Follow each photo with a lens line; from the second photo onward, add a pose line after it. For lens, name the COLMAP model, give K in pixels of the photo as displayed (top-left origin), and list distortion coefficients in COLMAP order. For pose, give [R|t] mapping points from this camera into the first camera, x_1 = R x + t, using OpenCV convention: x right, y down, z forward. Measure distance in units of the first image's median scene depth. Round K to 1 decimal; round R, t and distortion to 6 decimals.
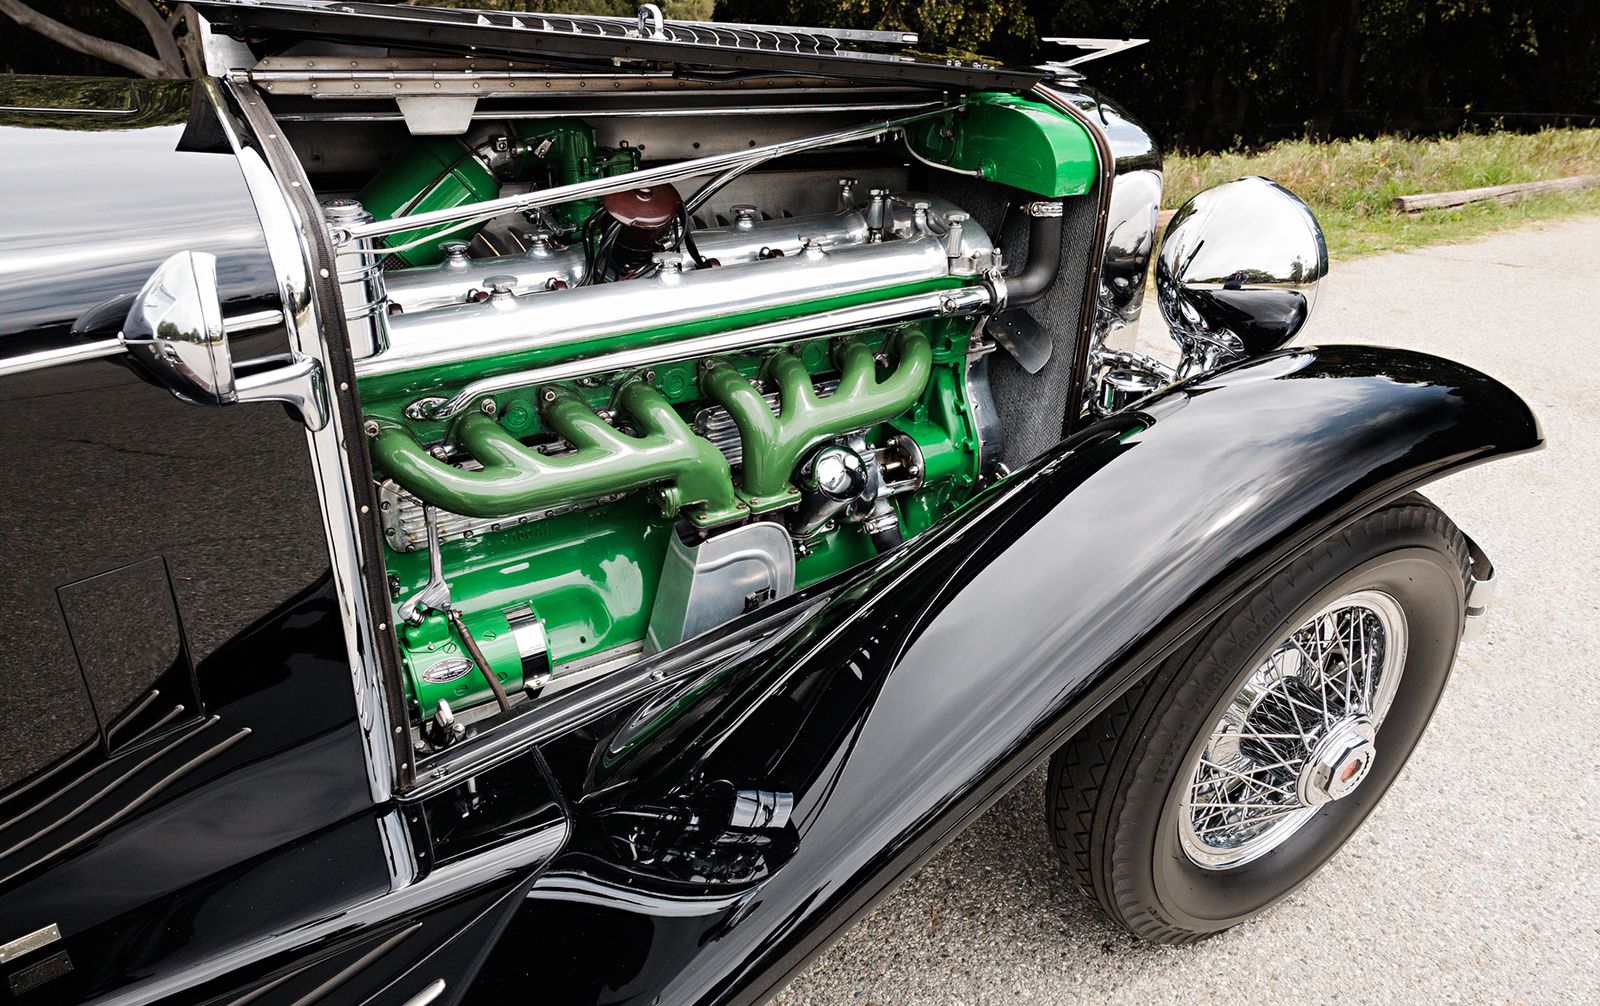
lens RADIAL K [[1076.9, 0, 800.0], [0, 1076.9, 503.0], [0, 0, 1]] dist [0.002012, -0.003214]
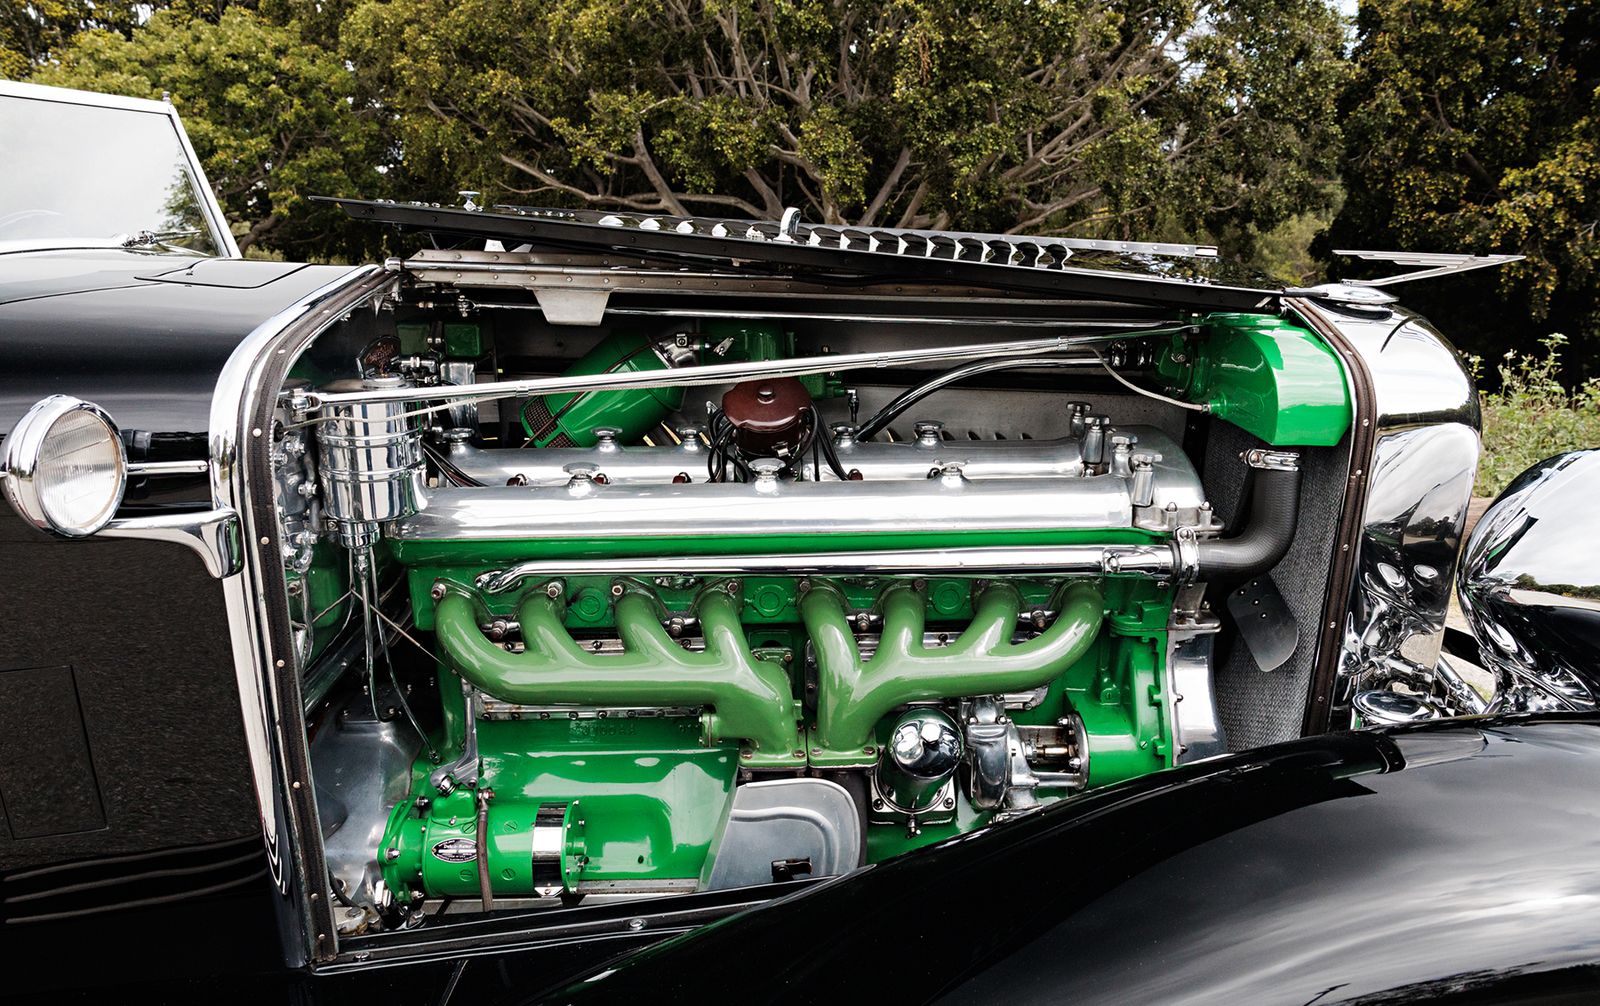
lens RADIAL K [[1076.9, 0, 800.0], [0, 1076.9, 503.0], [0, 0, 1]] dist [0.002012, -0.003214]
pose [[0.864971, 0.124880, -0.486034, 0.317573], [-0.215371, 0.967187, -0.134779, -0.070416], [0.453255, 0.221258, 0.863484, 0.203919]]
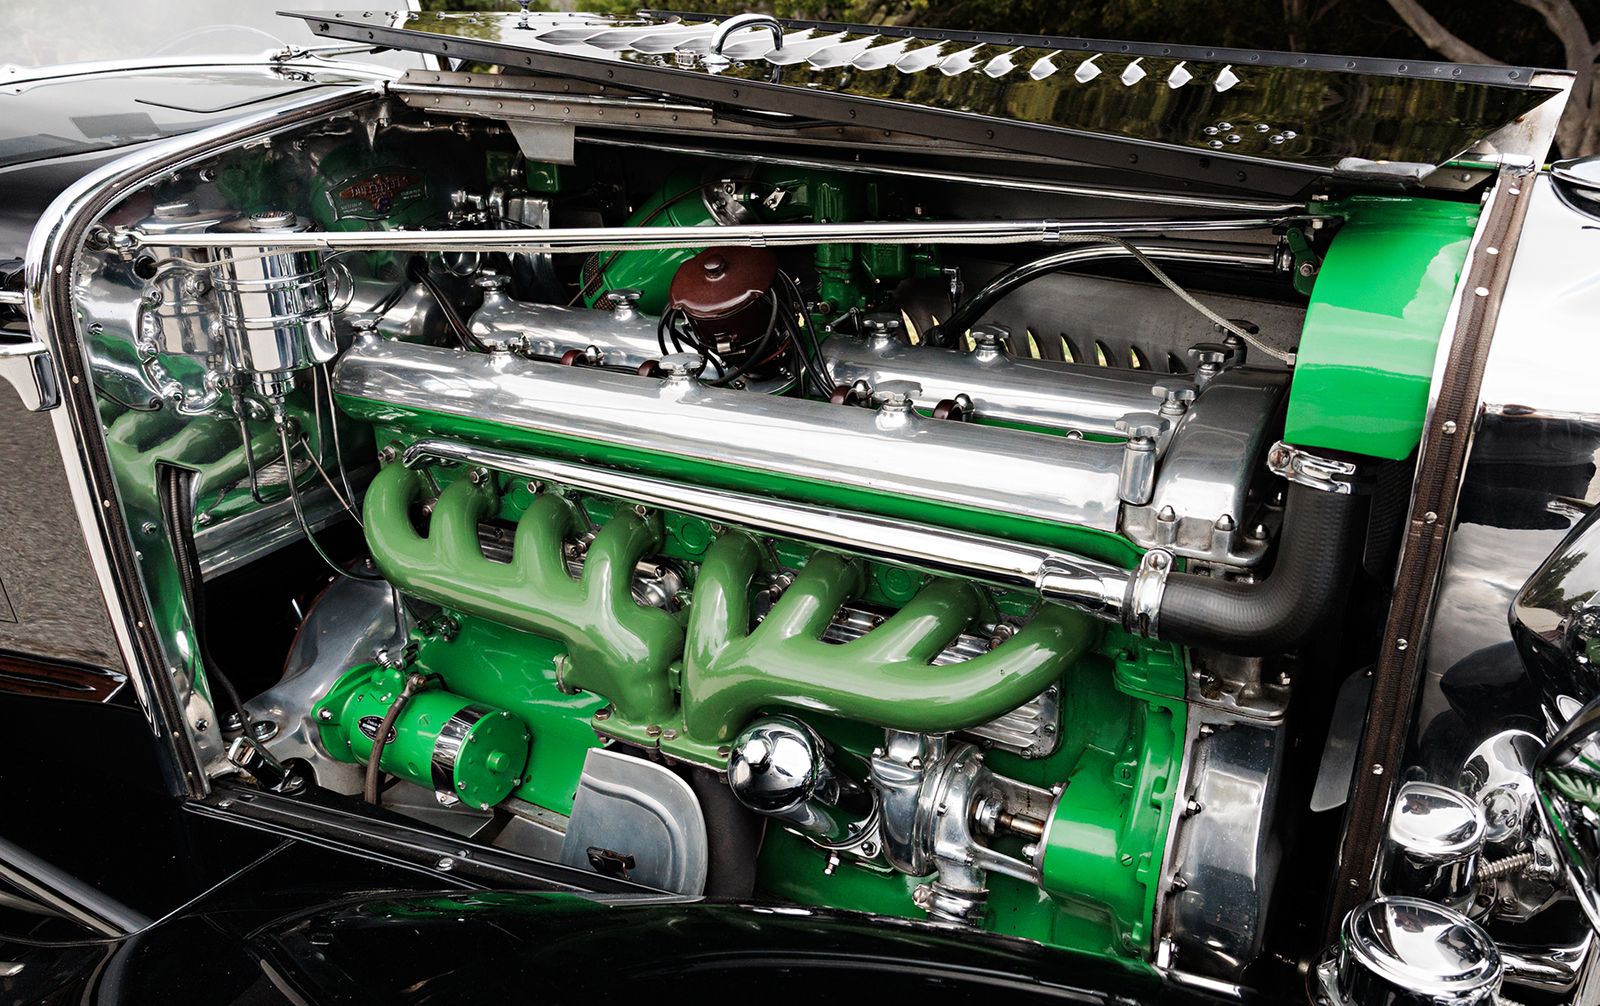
lens RADIAL K [[1247.8, 0, 800.0], [0, 1247.8, 503.0], [0, 0, 1]] dist [-0.008804, -0.004651]
pose [[0.471909, 0.313599, -0.823989, 0.557668], [-0.369270, 0.918979, 0.138265, -0.255978], [0.800588, 0.239026, 0.549477, 0.571008]]
